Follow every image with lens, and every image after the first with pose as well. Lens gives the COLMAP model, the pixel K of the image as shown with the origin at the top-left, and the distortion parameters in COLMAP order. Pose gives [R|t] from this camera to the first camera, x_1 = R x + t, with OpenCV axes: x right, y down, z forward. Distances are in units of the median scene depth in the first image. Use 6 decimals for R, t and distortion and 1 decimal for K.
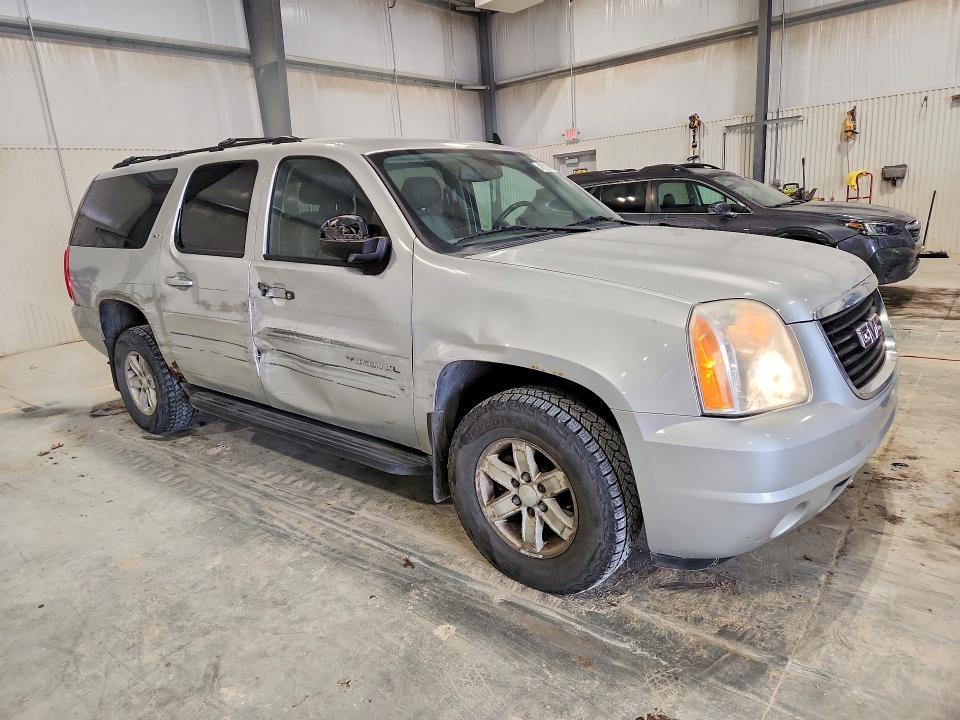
lens RADIAL K [[656.6, 0, 477.5], [0, 656.6, 360.2], [0, 0, 1]] dist [0.018217, -0.004464]
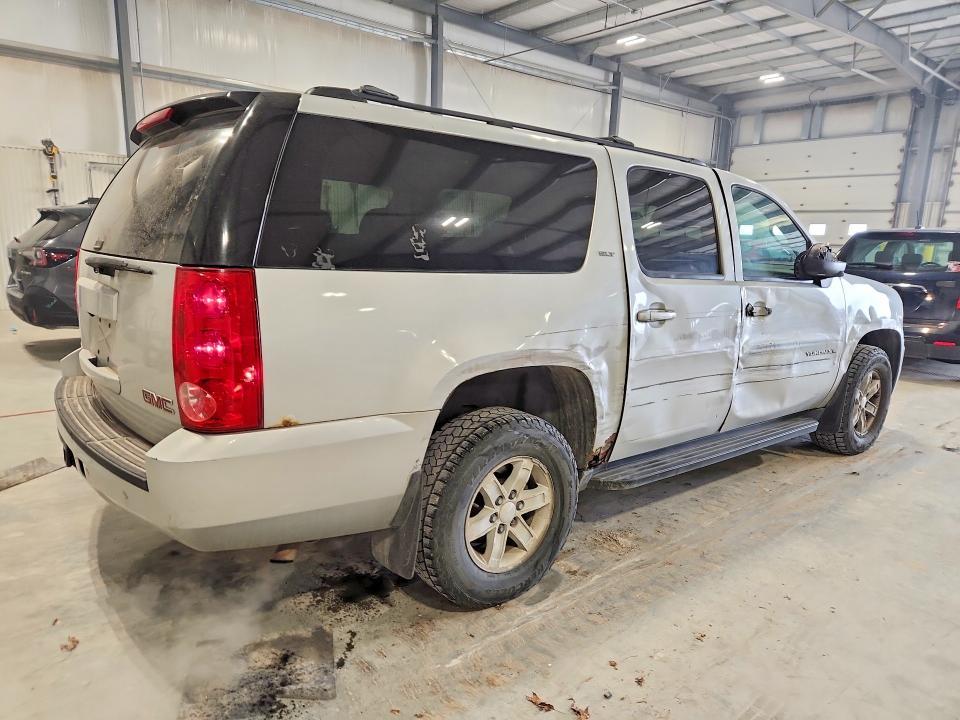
lens RADIAL K [[656.6, 0, 477.5], [0, 656.6, 360.2], [0, 0, 1]] dist [0.018217, -0.004464]
pose [[0.182766, -0.106321, 0.977391, -1.271150], [0.195178, 0.978272, 0.069920, -0.161680], [-0.963588, 0.177986, 0.199547, 1.101393]]
